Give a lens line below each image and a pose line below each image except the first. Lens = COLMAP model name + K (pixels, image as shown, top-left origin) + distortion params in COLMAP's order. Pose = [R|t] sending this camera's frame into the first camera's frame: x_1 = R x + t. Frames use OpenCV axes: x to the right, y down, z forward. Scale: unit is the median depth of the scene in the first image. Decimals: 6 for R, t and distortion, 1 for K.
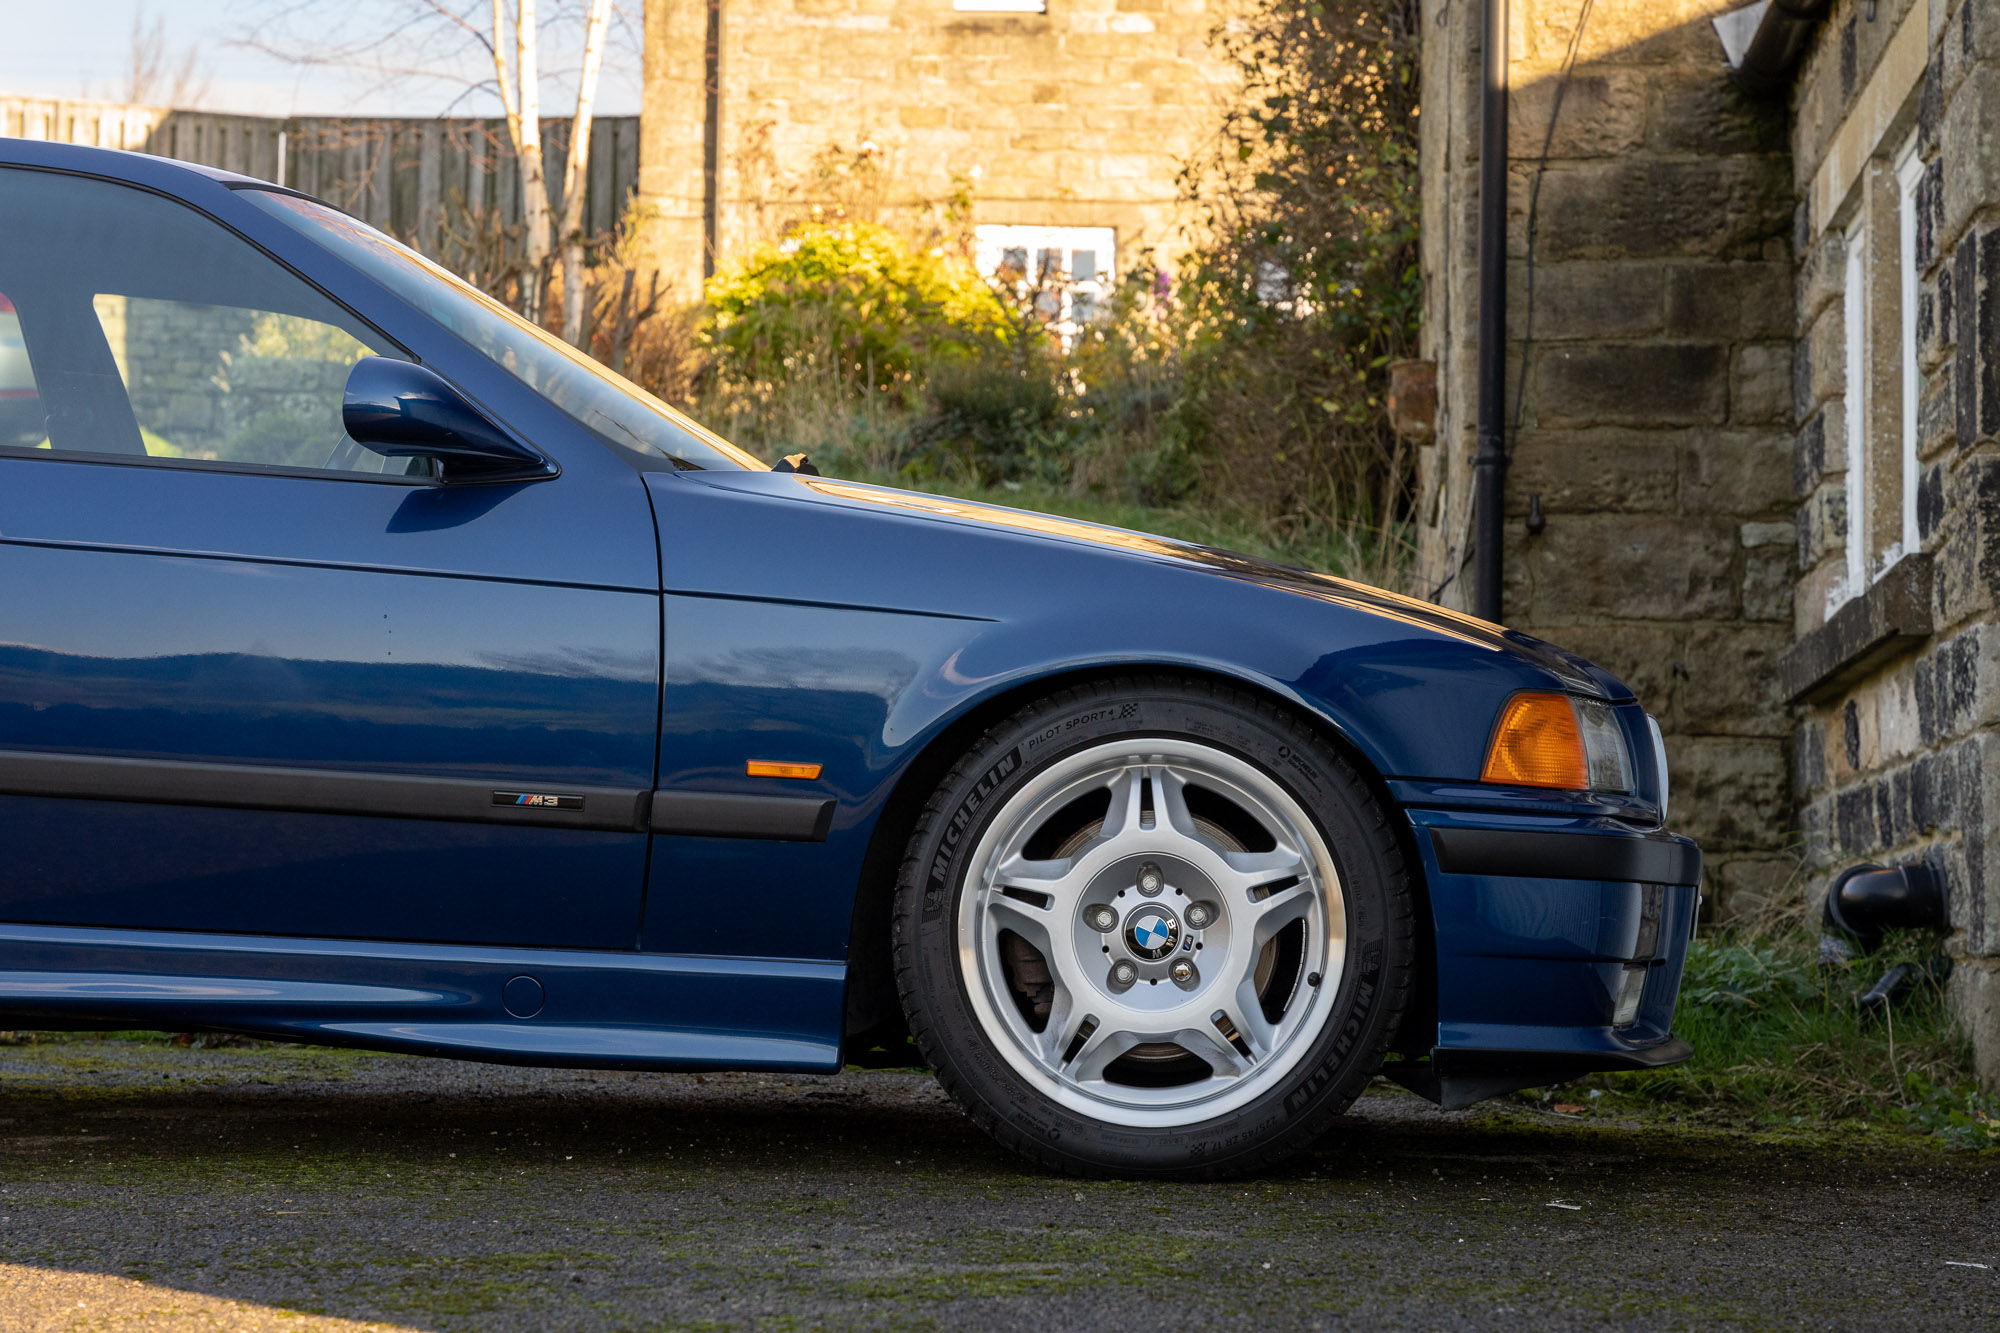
lens RADIAL K [[3942.6, 0, 993.8], [0, 3942.6, 669.8], [0, 0, 1]] dist [0.011582, 0.289671]
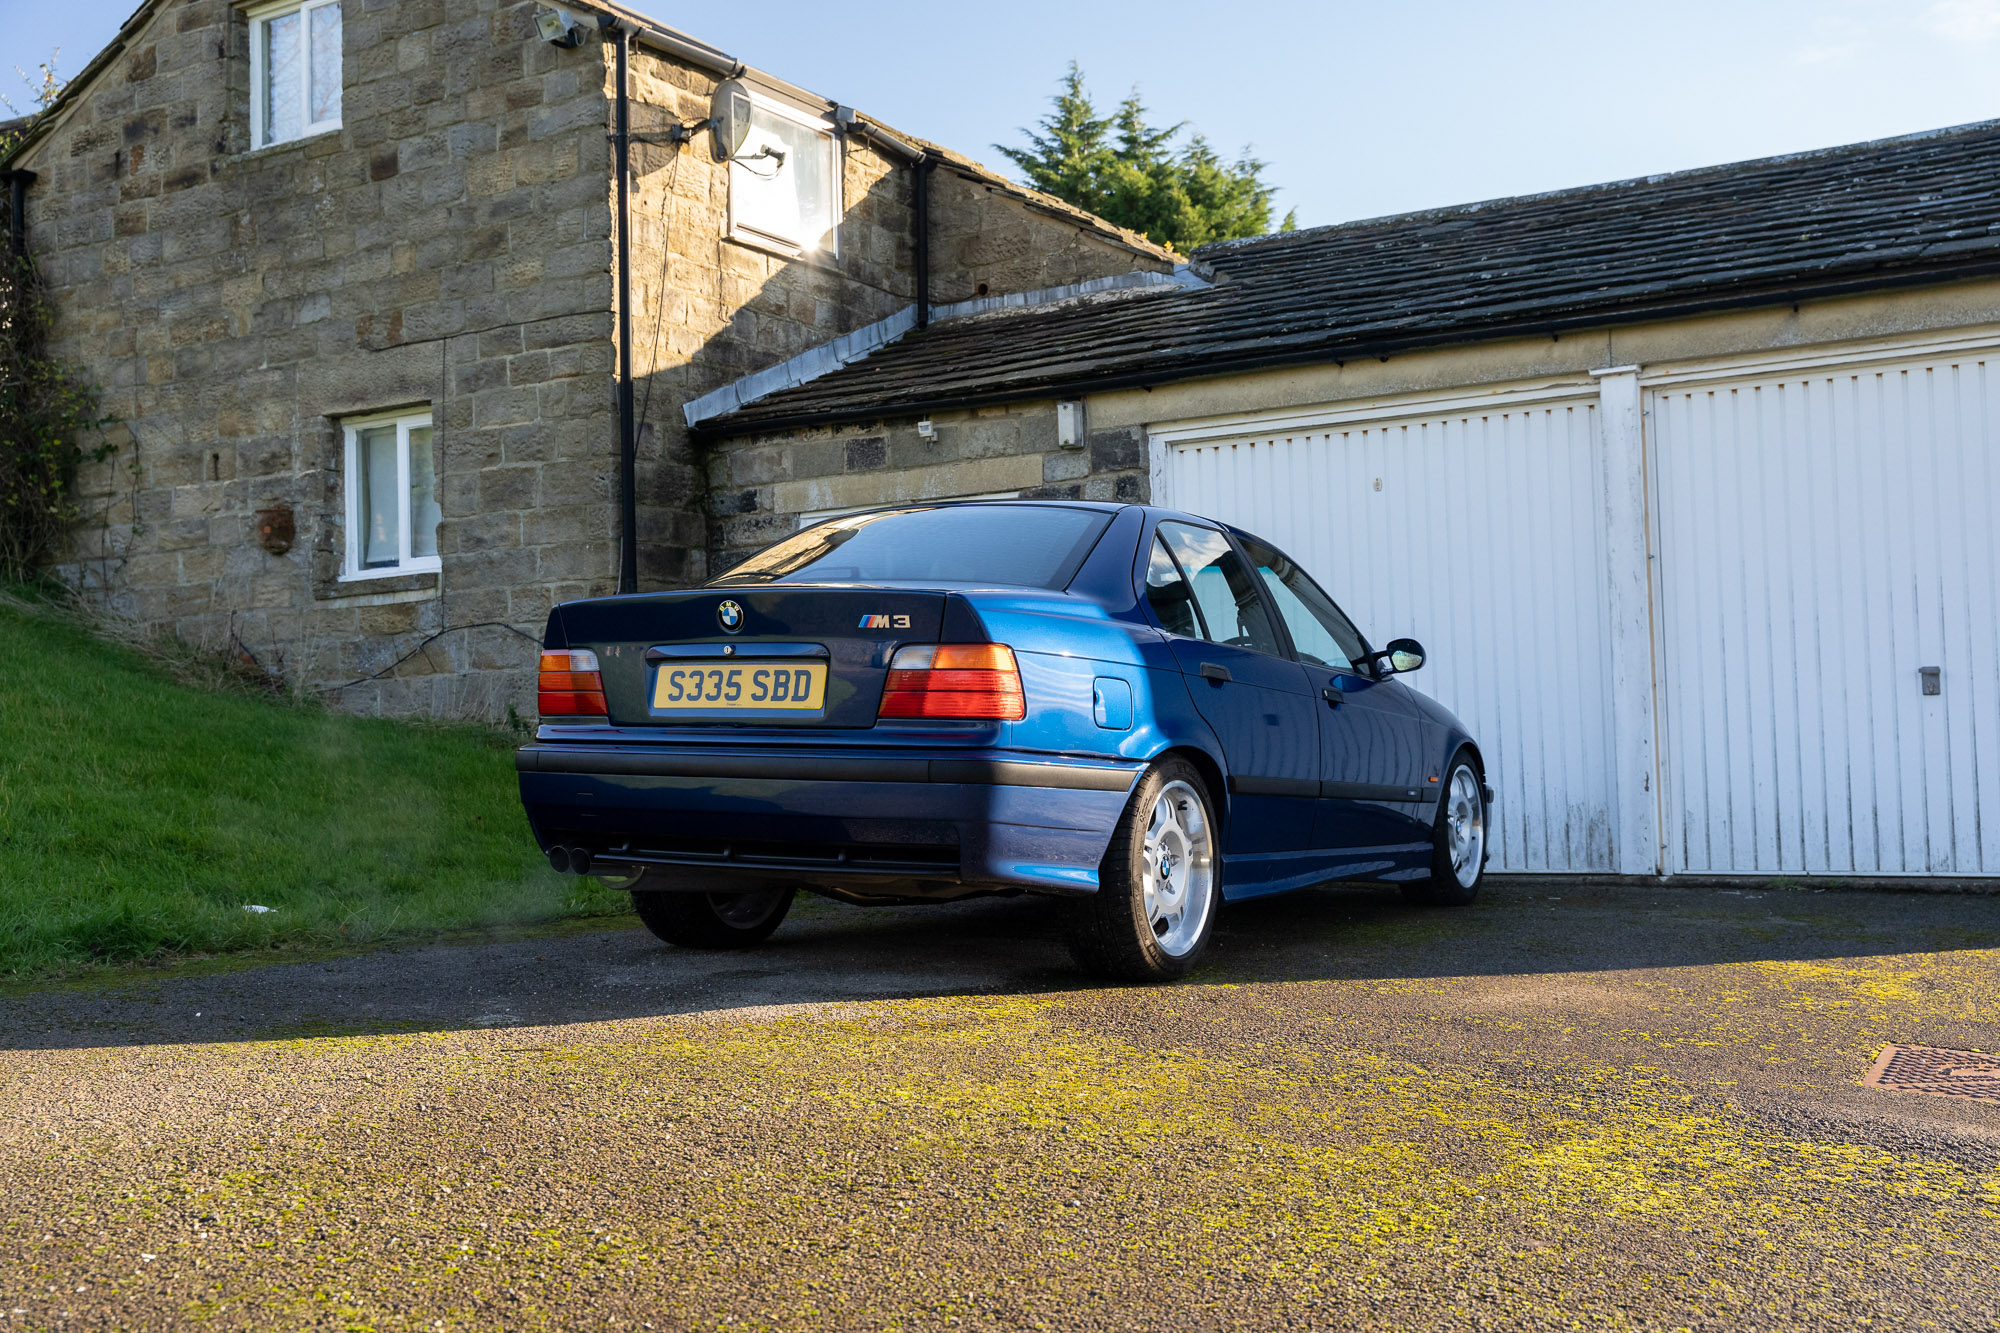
lens RADIAL K [[2044.3, 0, 996.8], [0, 2044.3, 667.3], [0, 0, 1]] dist [-0.000868, 0.014502]
pose [[0.441796, 0.010915, 0.897049, -0.808280], [-0.040171, 0.999164, 0.007626, -0.029588], [-0.896216, -0.039404, 0.441865, 0.312359]]
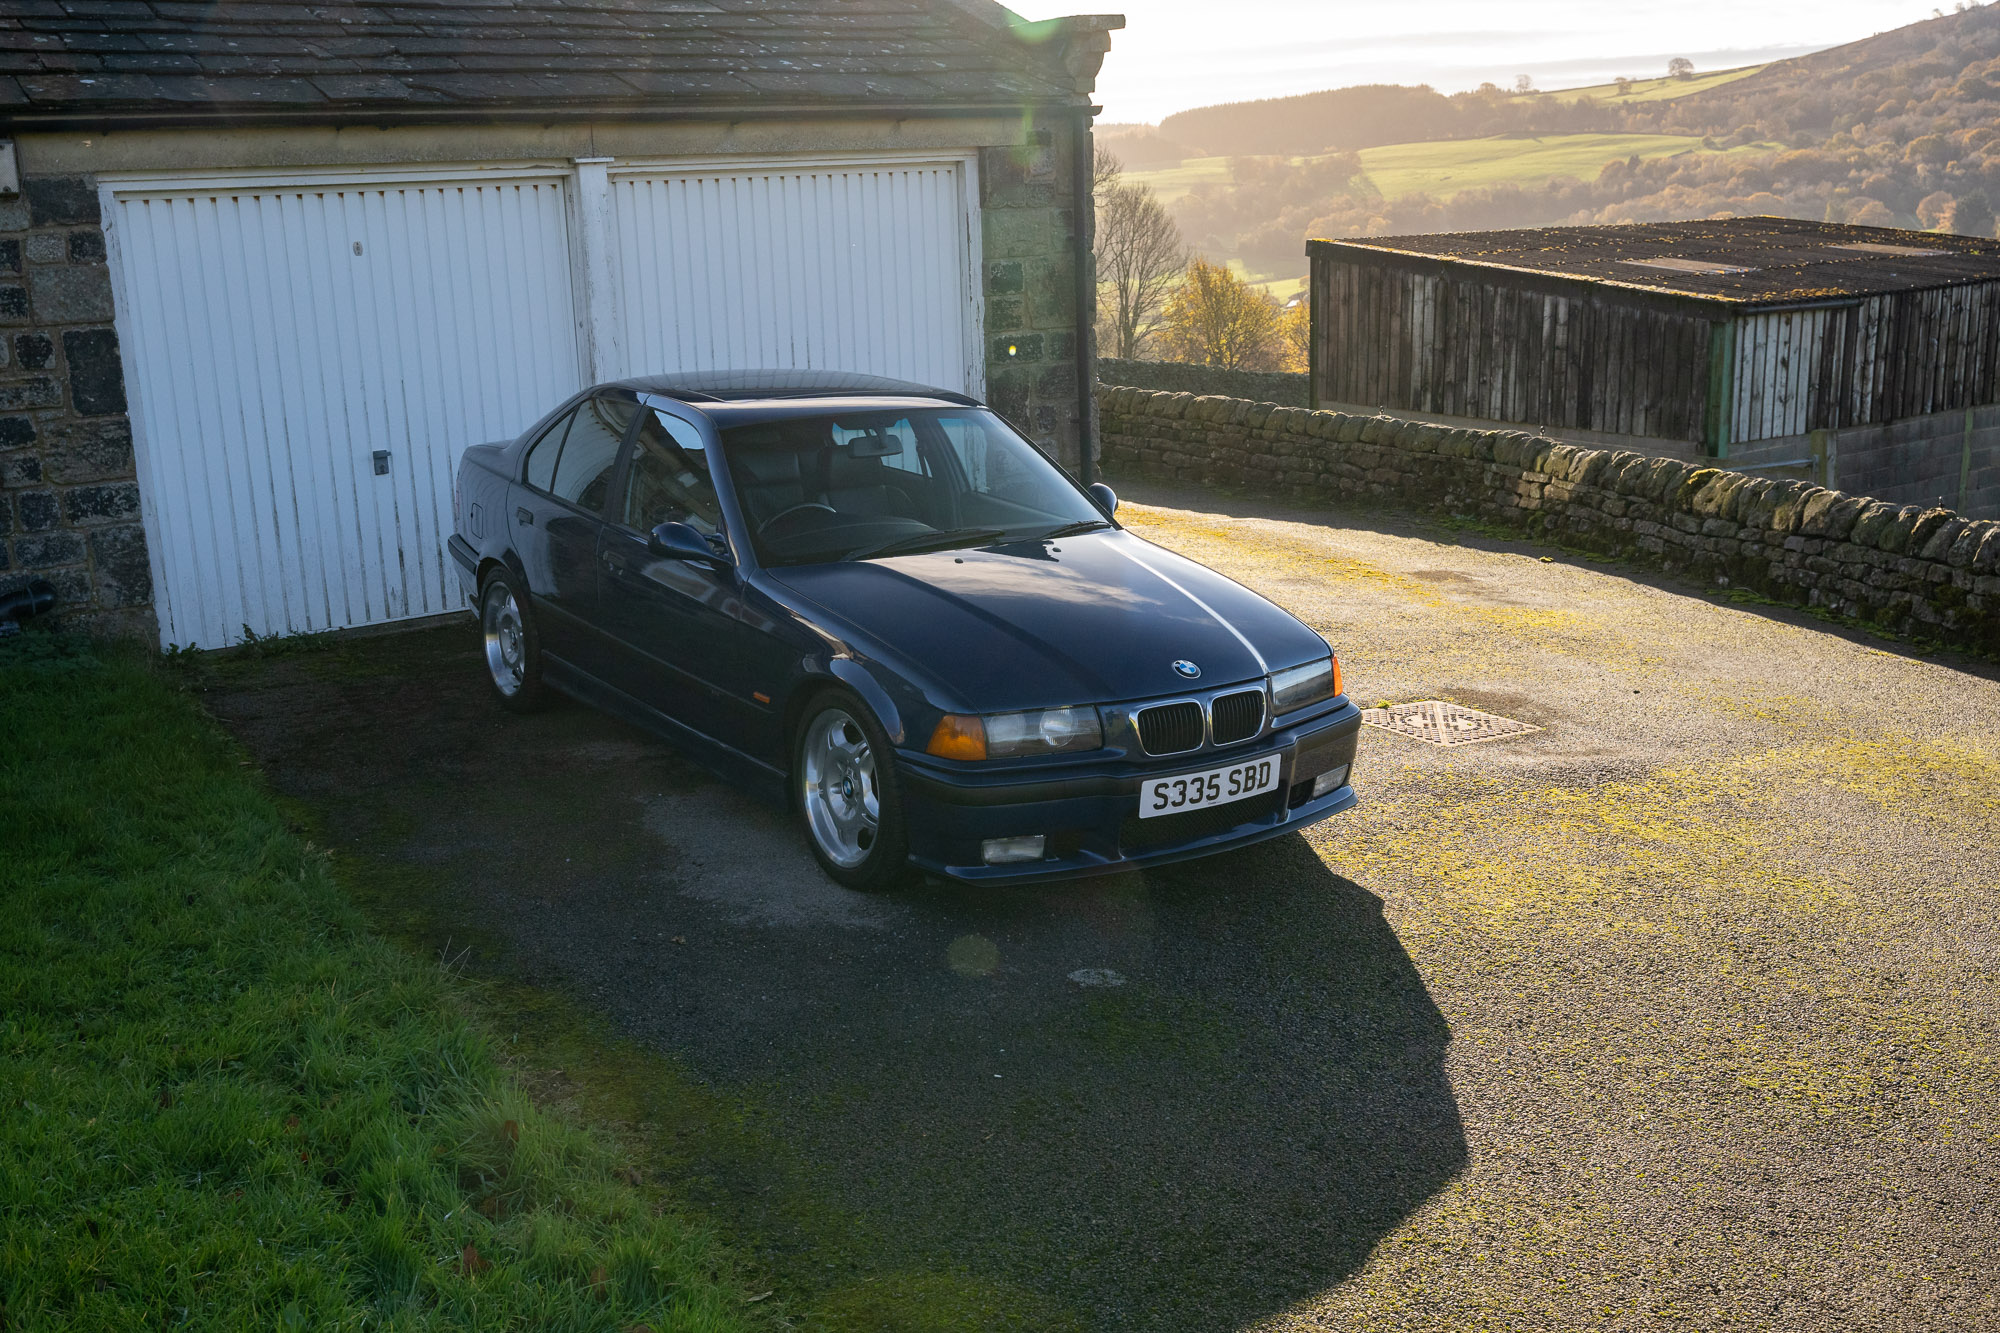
lens RADIAL K [[1966.1, 0, 992.3], [0, 1966.1, 667.6], [0, 0, 1]] dist [0.004514, -0.006766]
pose [[-0.620053, -0.187372, 0.761857, -0.806425], [-0.039562, 0.977295, 0.208159, -0.133198], [-0.783562, 0.098929, -0.613387, 0.974748]]
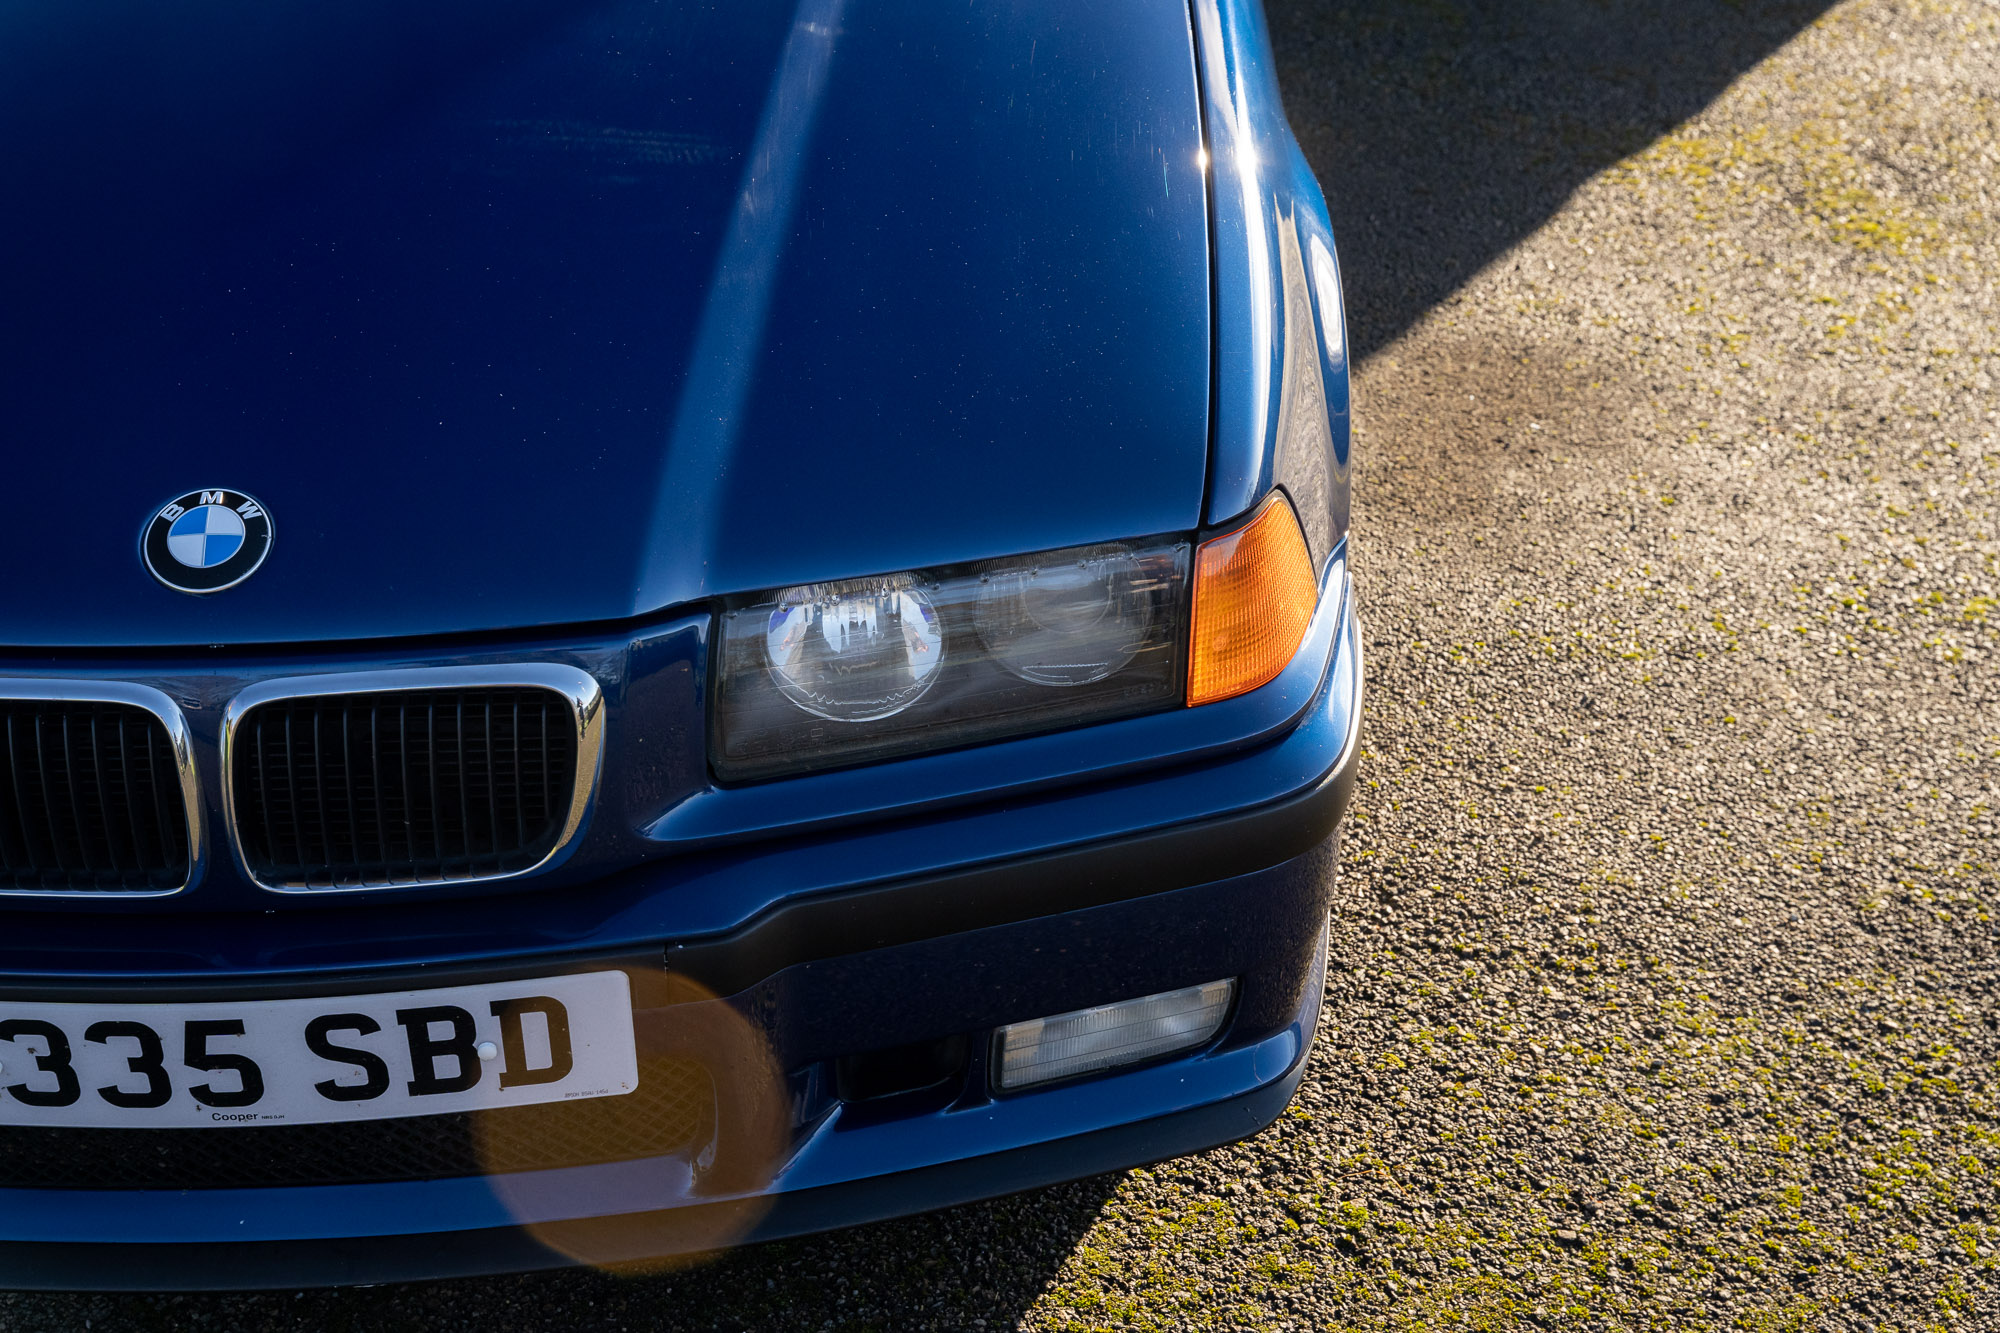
lens RADIAL K [[2830.5, 0, 994.7], [0, 2830.5, 661.8], [0, 0, 1]] dist [0.013396, 0.034476]
pose [[-0.119431, -0.513670, 0.849635, -0.562228], [-0.040110, 0.857558, 0.512822, -0.104695], [-0.992032, 0.027168, -0.123022, 0.531369]]
